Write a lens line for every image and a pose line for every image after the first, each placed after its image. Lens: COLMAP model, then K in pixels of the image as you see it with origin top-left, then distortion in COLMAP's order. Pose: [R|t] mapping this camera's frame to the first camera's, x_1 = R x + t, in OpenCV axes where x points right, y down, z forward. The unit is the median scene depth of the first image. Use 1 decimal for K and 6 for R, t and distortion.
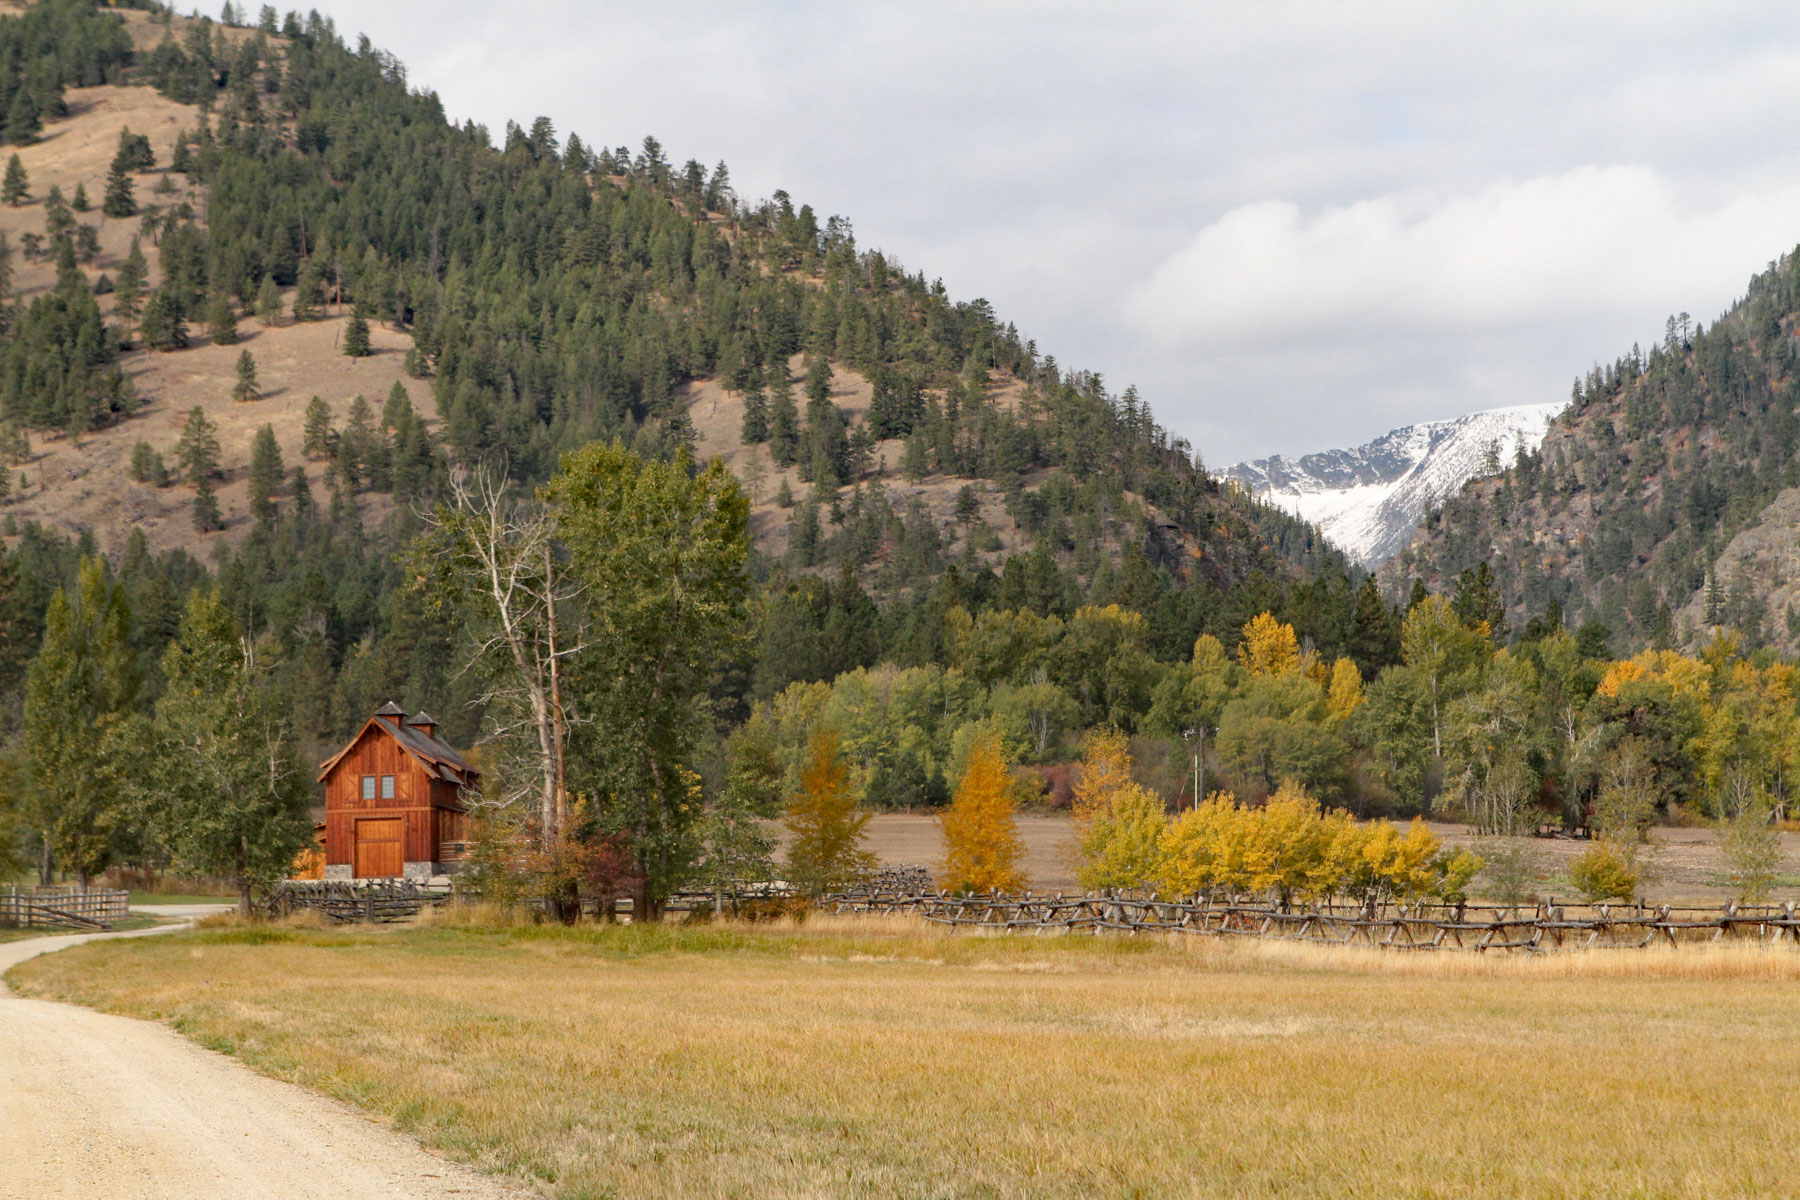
lens RADIAL K [[5713.2, 0, 900.0], [0, 5713.2, 600.0], [0, 0, 1]] dist [-0.095152, 12.107030]
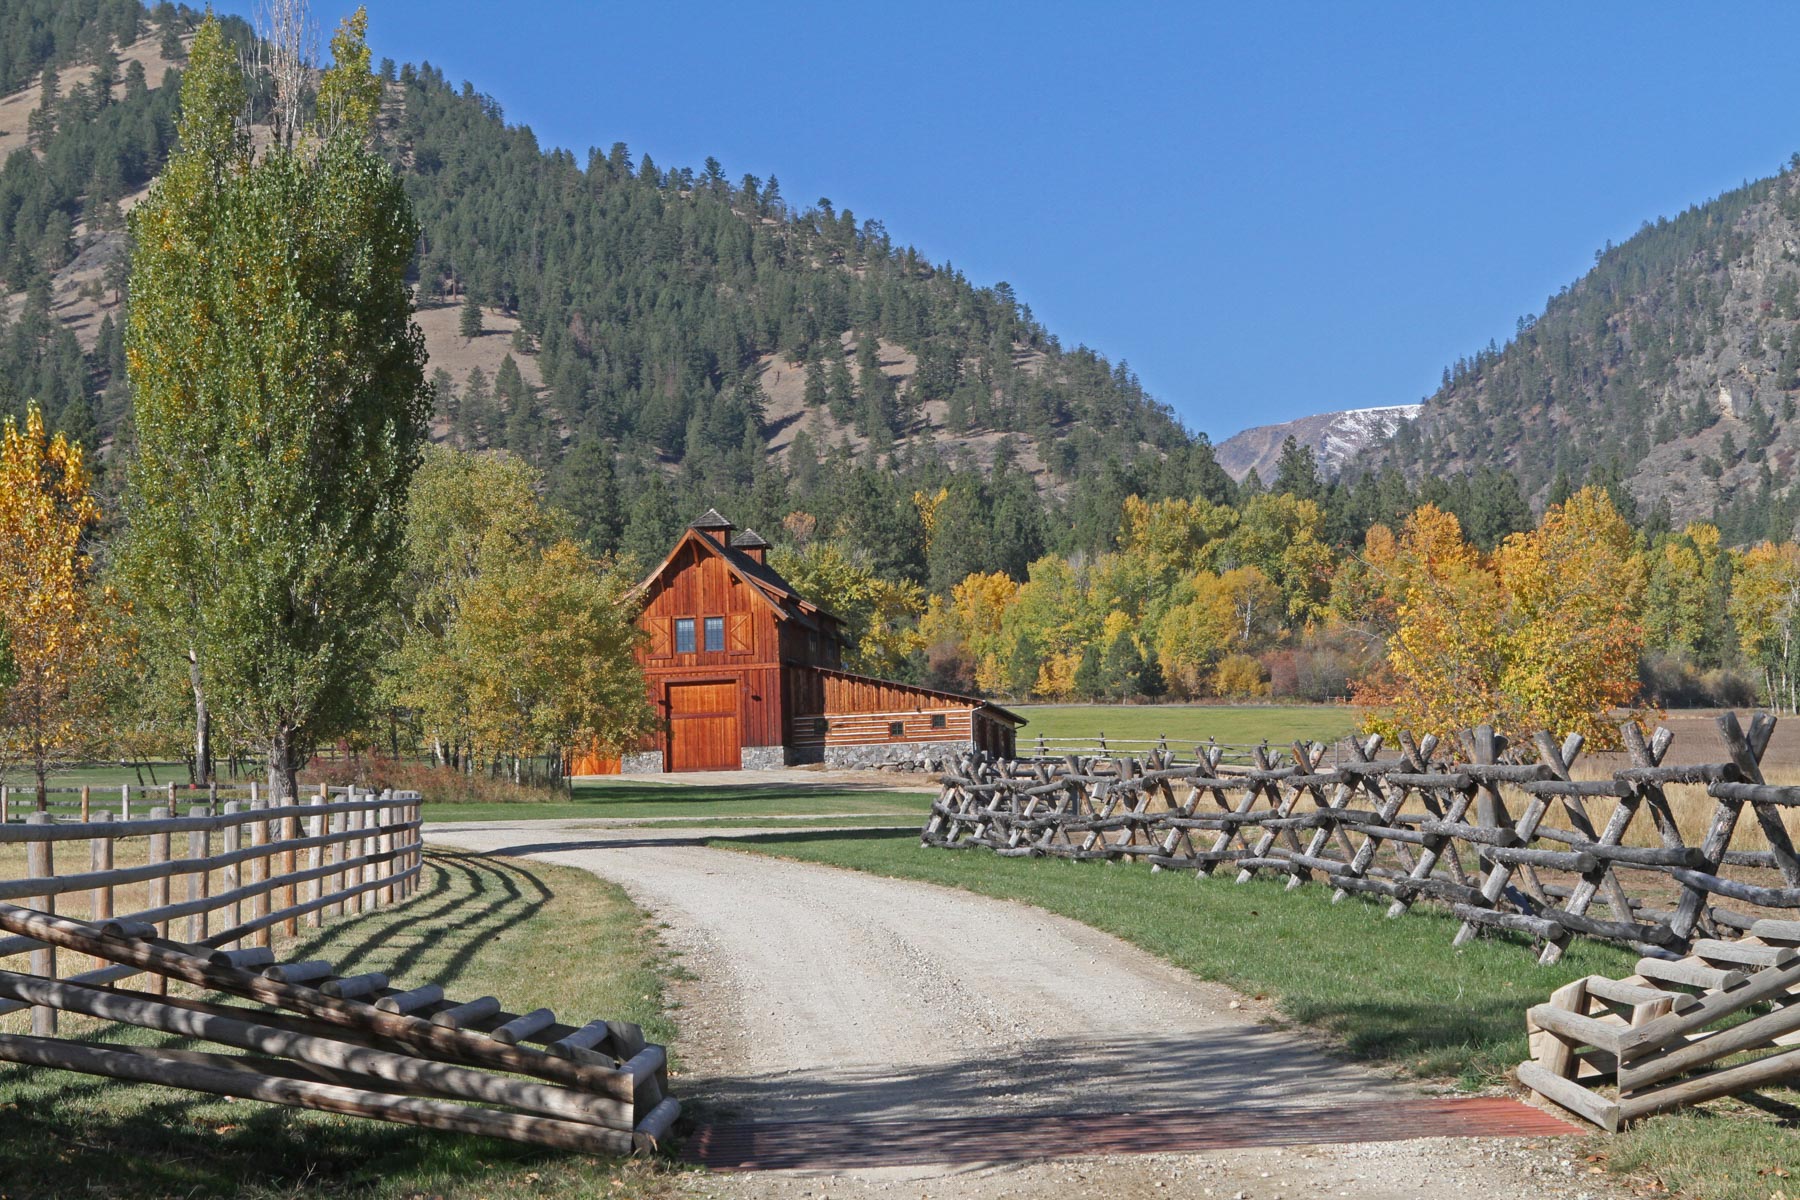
lens RADIAL K [[4380.6, 0, 900.0], [0, 4380.6, 600.0], [0, 0, 1]] dist [-0.006192, -0.142621]
pose [[0.999881, -0.013046, 0.008229, -0.015374], [0.012984, 0.999887, 0.007520, 0.005354], [-0.008326, -0.007412, 0.999938, 0.103881]]
